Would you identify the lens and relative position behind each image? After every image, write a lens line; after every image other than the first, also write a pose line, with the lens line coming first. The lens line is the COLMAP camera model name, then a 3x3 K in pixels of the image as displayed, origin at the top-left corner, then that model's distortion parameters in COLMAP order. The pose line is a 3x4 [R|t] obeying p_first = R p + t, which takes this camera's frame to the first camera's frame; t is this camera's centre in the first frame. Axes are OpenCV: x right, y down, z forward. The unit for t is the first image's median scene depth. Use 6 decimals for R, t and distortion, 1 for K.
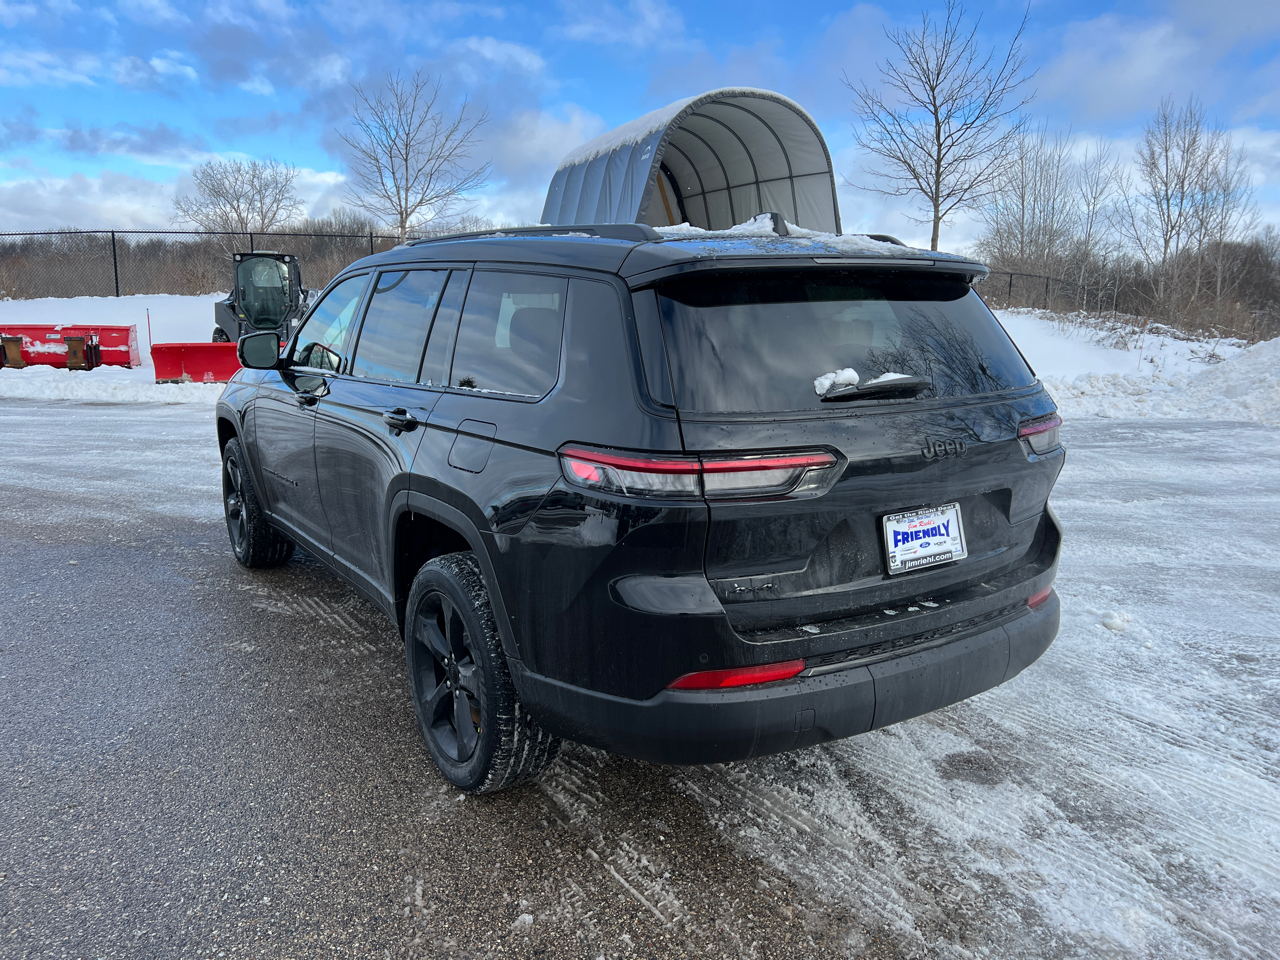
lens RADIAL K [[947.2, 0, 644.1], [0, 947.2, 482.3], [0, 0, 1]] dist [0.059089, -0.056773]
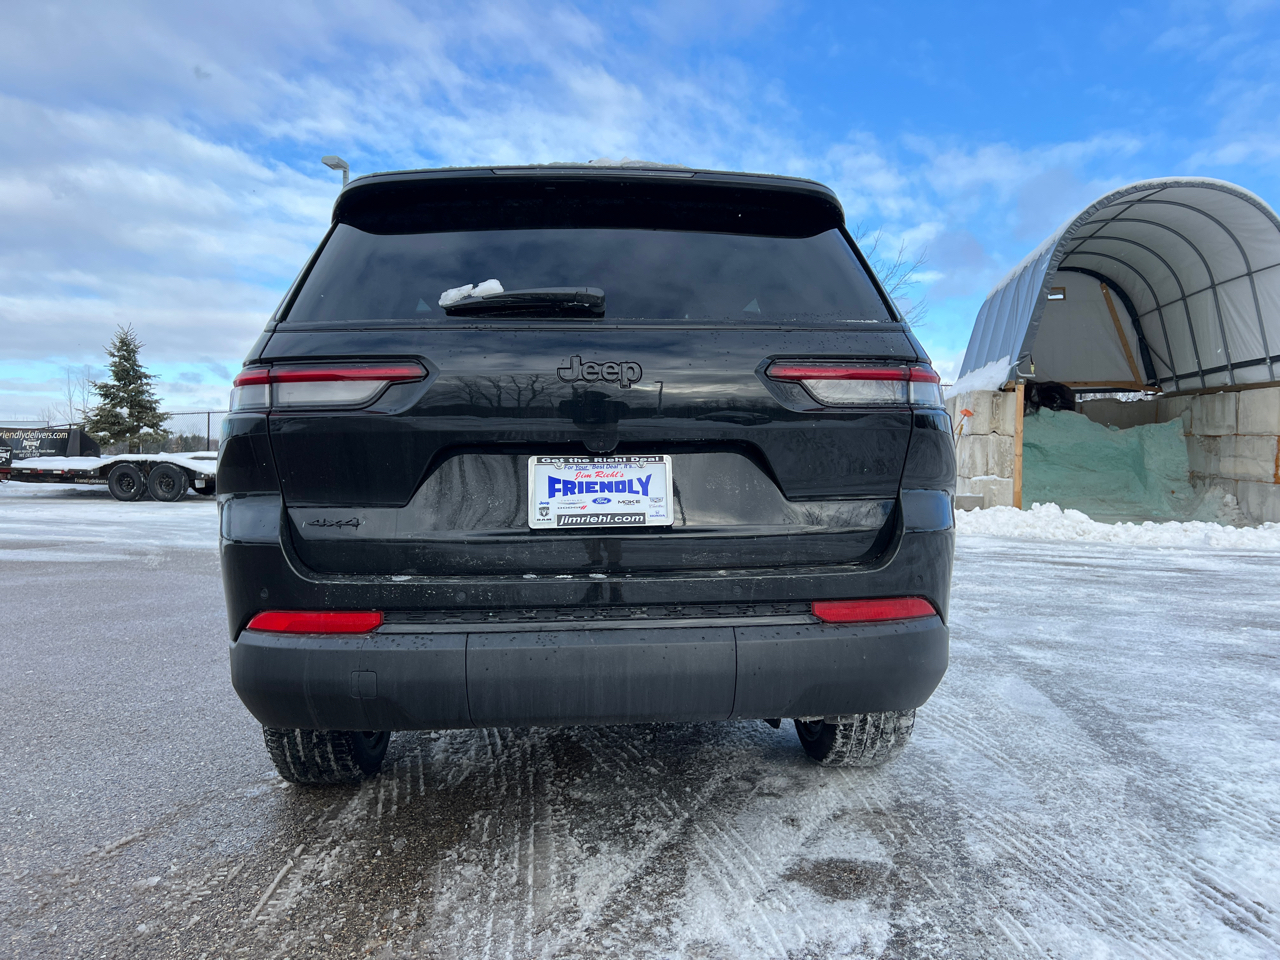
lens RADIAL K [[947.2, 0, 651.2], [0, 947.2, 471.5], [0, 0, 1]] dist [0.059089, -0.056773]
pose [[0.867478, -0.001358, -0.497474, 0.652659], [-0.087427, 0.984016, -0.155139, 0.144861], [0.489733, 0.178072, 0.853494, 0.318344]]
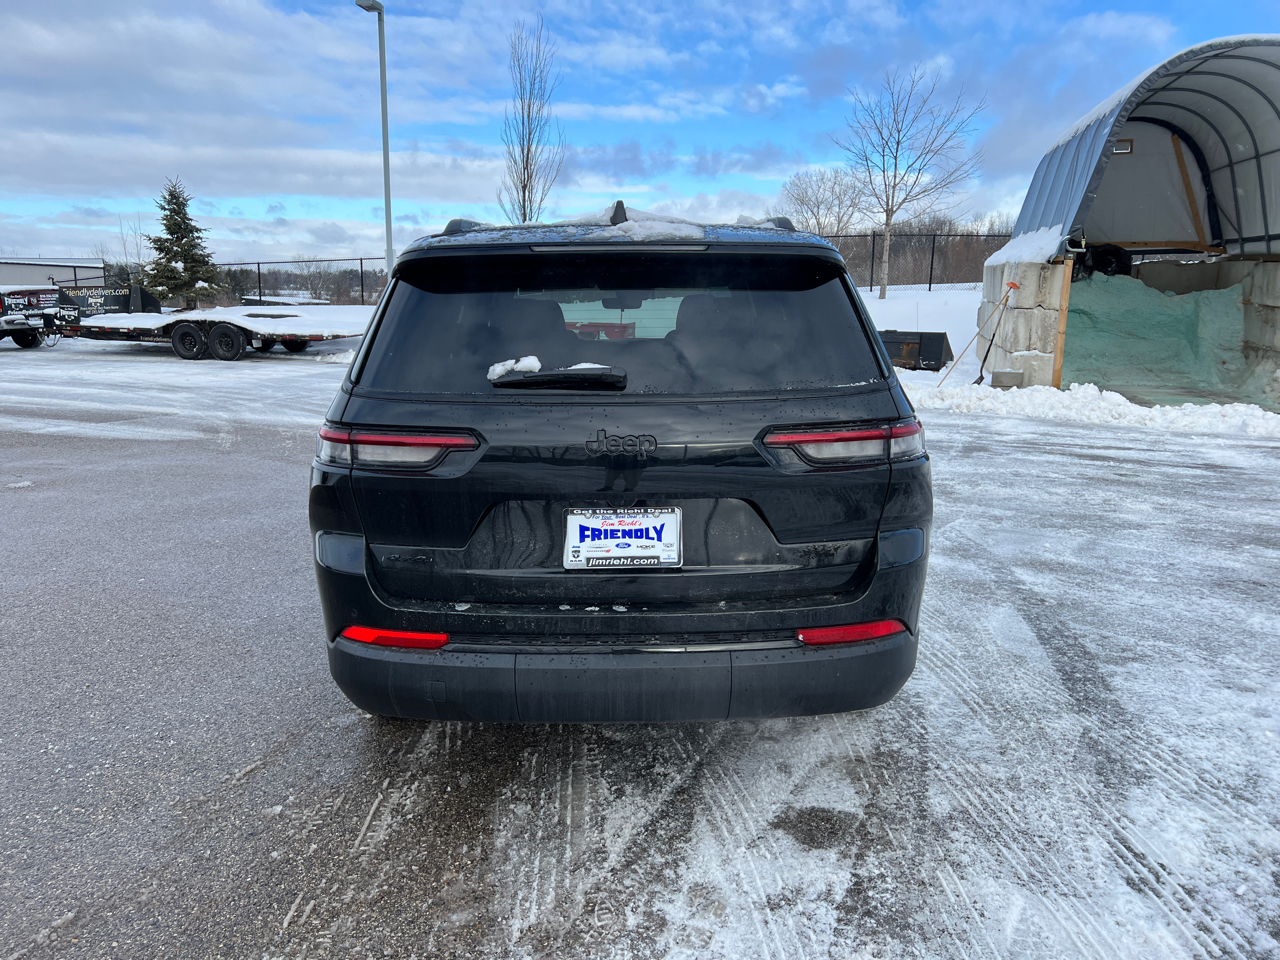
lens RADIAL K [[947.2, 0, 636.3], [0, 947.2, 466.4], [0, 0, 1]] dist [0.059089, -0.056773]
pose [[0.835157, 0.091532, -0.542342, 0.735920], [-0.099380, 0.994938, 0.014882, -0.025526], [0.540959, 0.041469, 0.840026, 0.192529]]
